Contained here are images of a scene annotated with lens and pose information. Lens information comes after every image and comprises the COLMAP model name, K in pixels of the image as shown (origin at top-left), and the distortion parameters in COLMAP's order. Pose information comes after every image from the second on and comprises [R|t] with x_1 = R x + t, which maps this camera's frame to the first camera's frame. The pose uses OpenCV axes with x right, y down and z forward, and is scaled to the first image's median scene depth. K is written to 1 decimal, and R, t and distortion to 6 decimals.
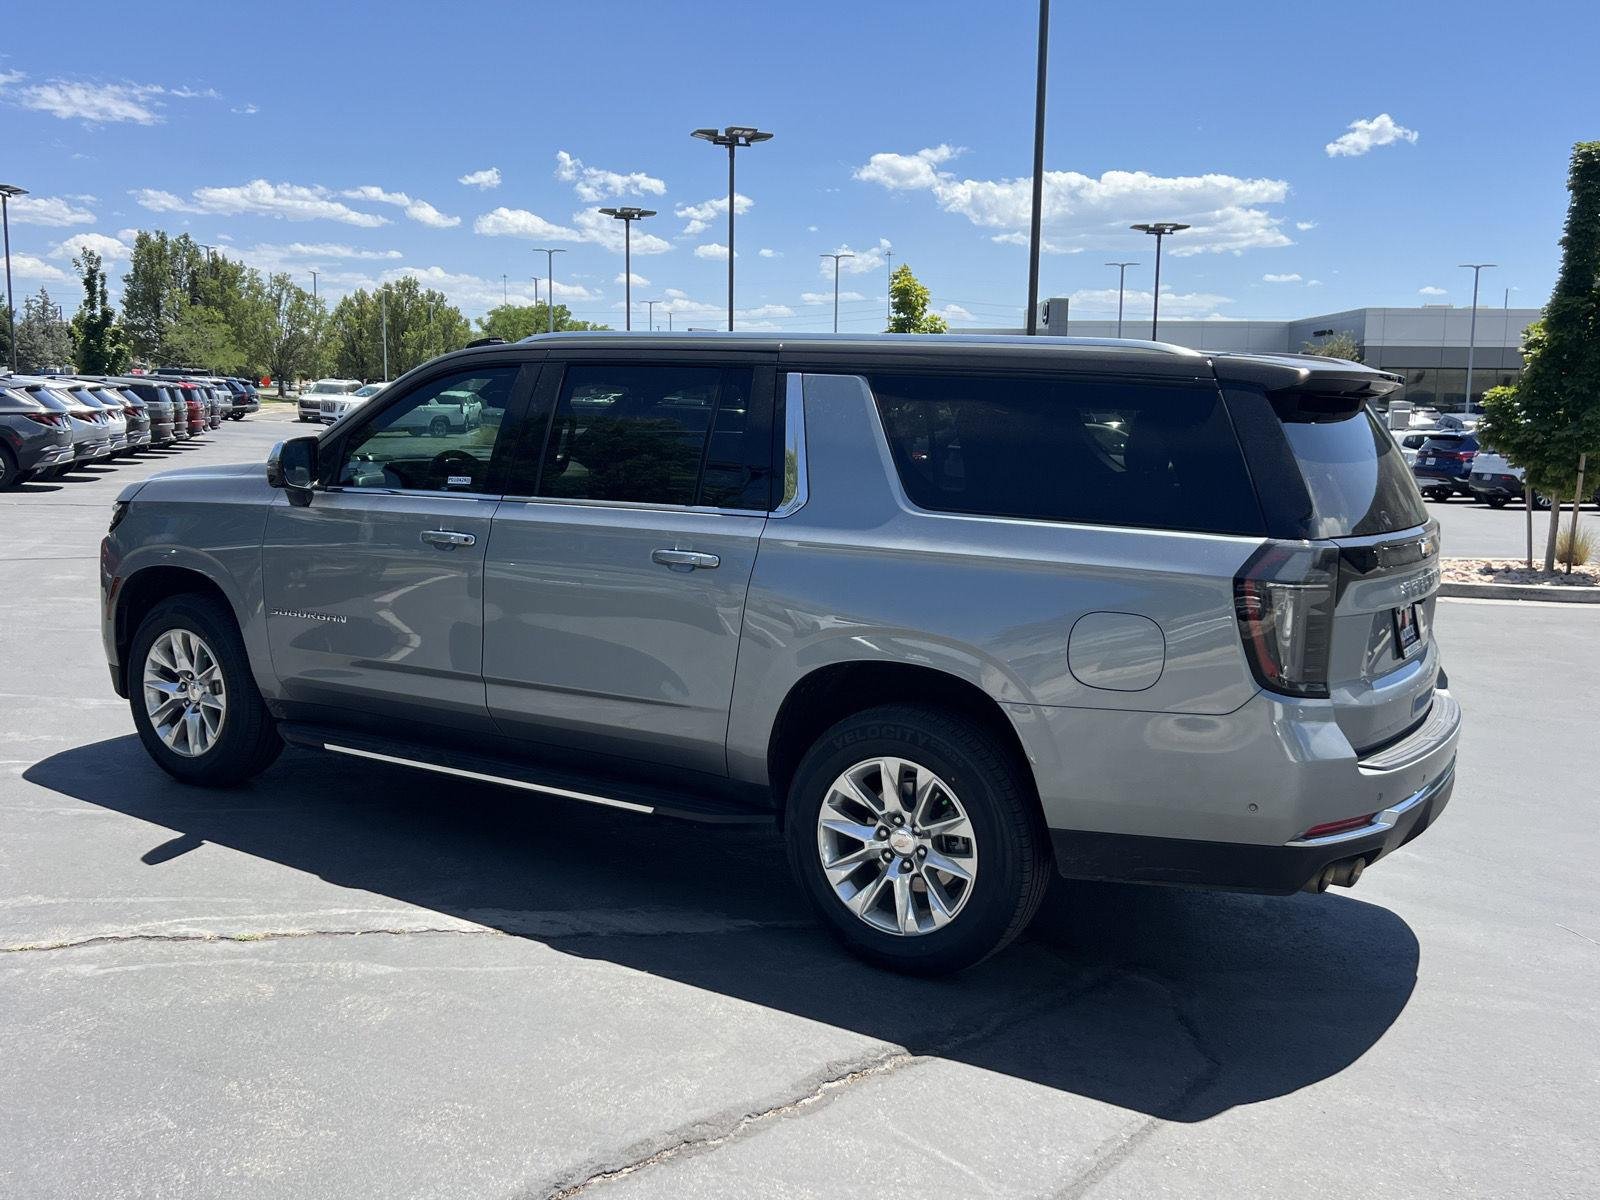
lens RADIAL K [[1659.9, 0, 810.4], [0, 1659.9, 573.6], [0, 0, 1]] dist [0.046618, 0.000000]
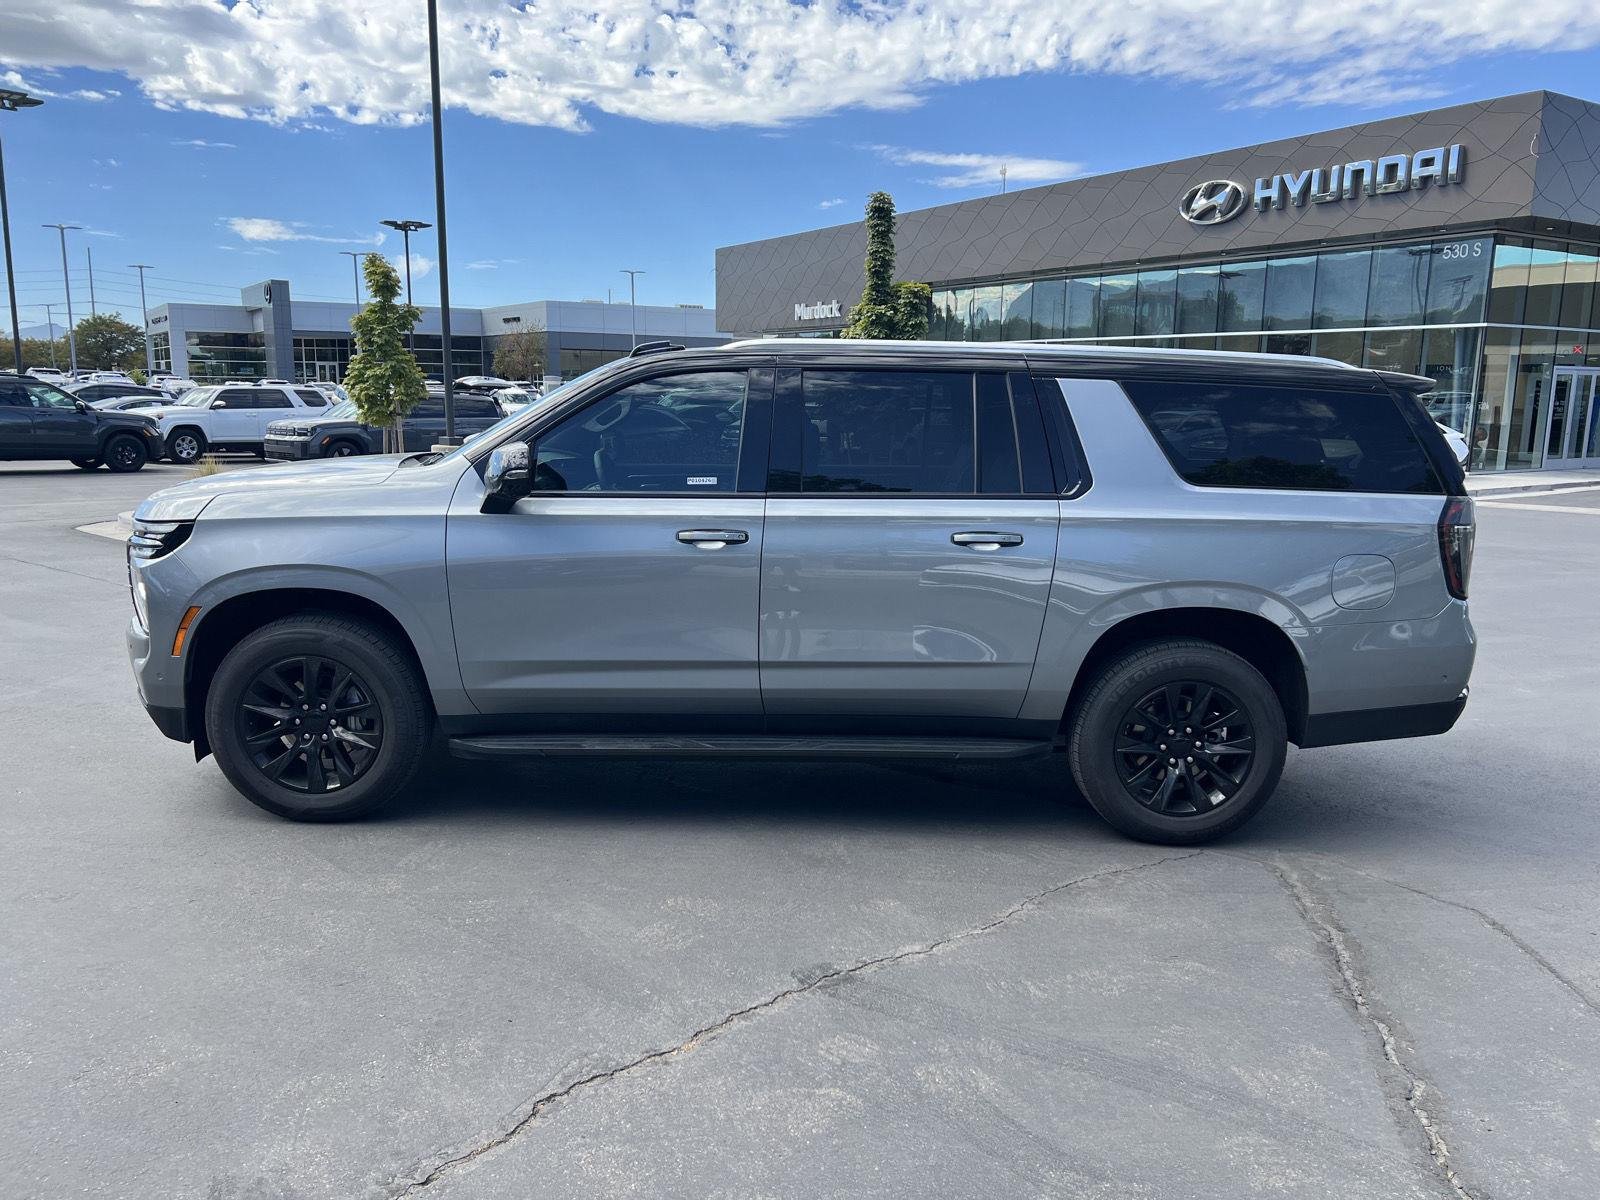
lens RADIAL K [[1366.1, 0, 793.3], [0, 1366.1, 614.3], [0, 0, 1]] dist [0.050661, -0.059236]
pose [[0.796423, -0.107097, 0.595182, -0.554995], [0.062535, 0.993502, 0.095091, -0.040966], [-0.601498, -0.038513, 0.797945, 0.224179]]
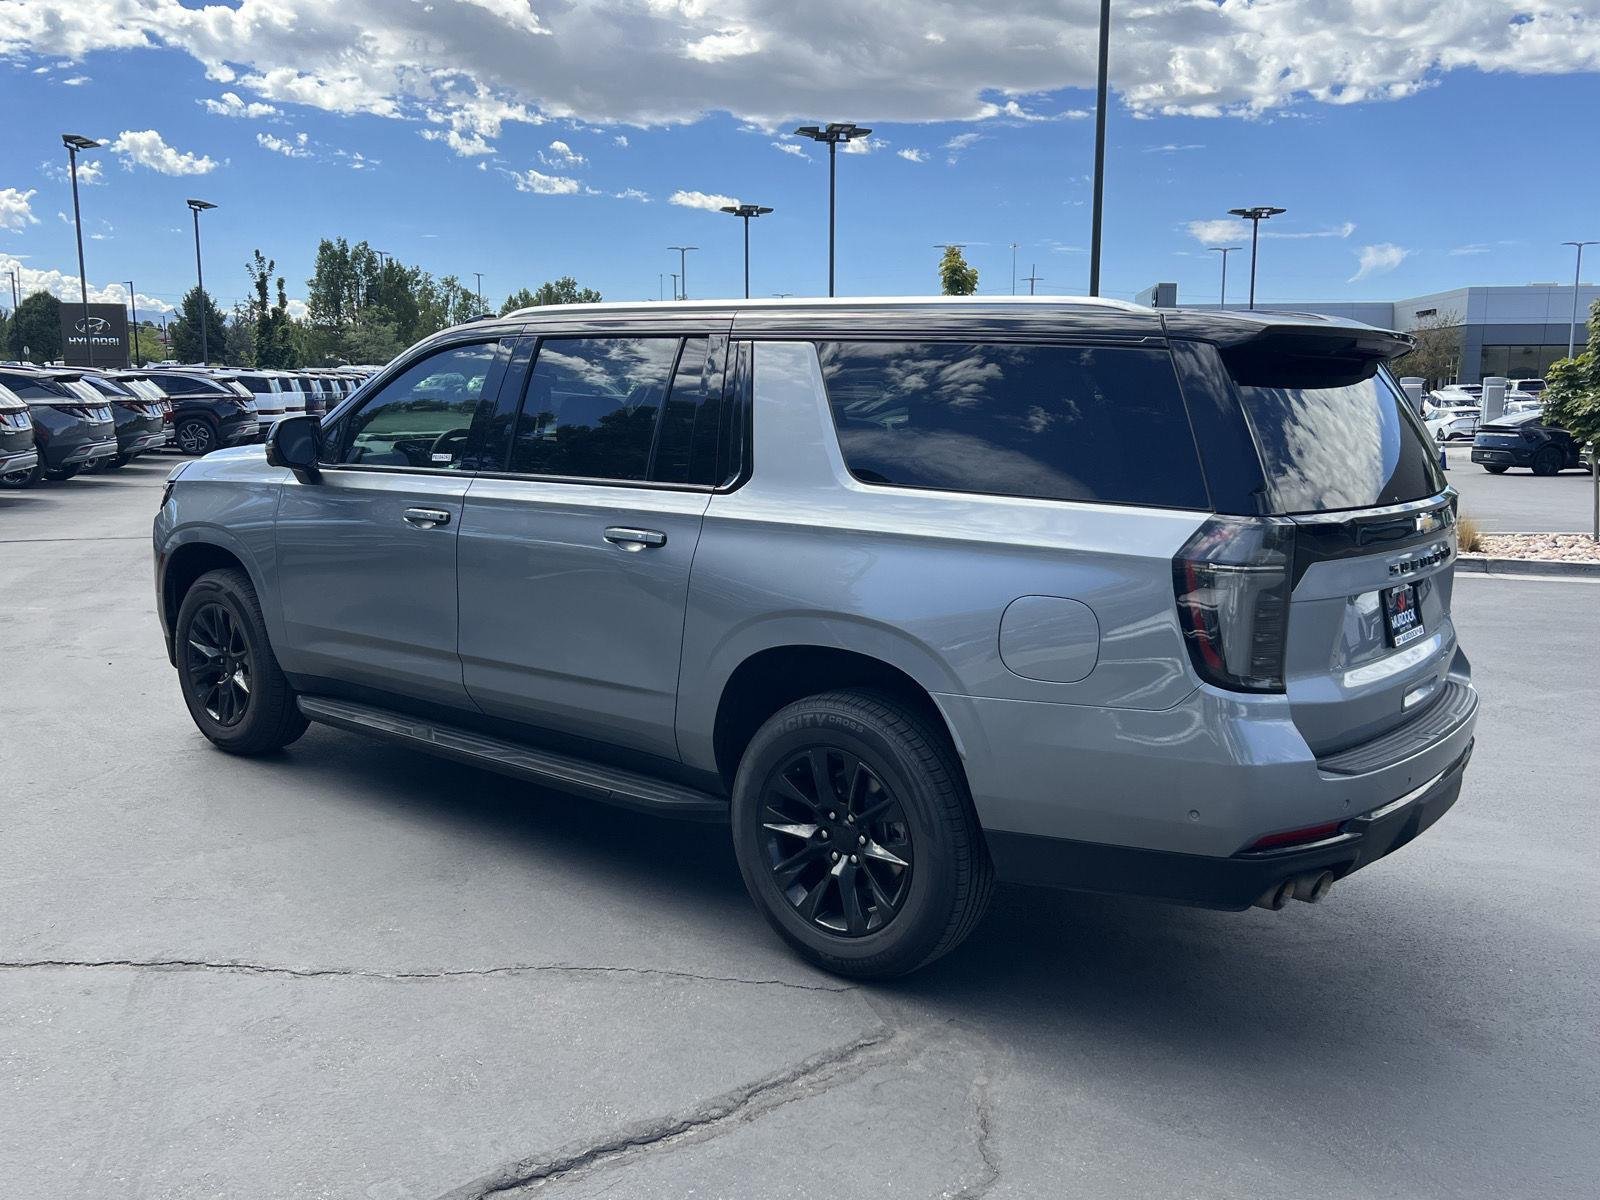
lens RADIAL K [[1507.8, 0, 783.2], [0, 1507.8, 594.8], [0, 0, 1]] dist [0.020916, -0.002344]
pose [[0.993961, 0.003126, -0.109692, 0.076597], [0.000427, 0.999476, 0.032354, -0.002248], [0.109736, -0.032206, 0.993439, 0.099340]]
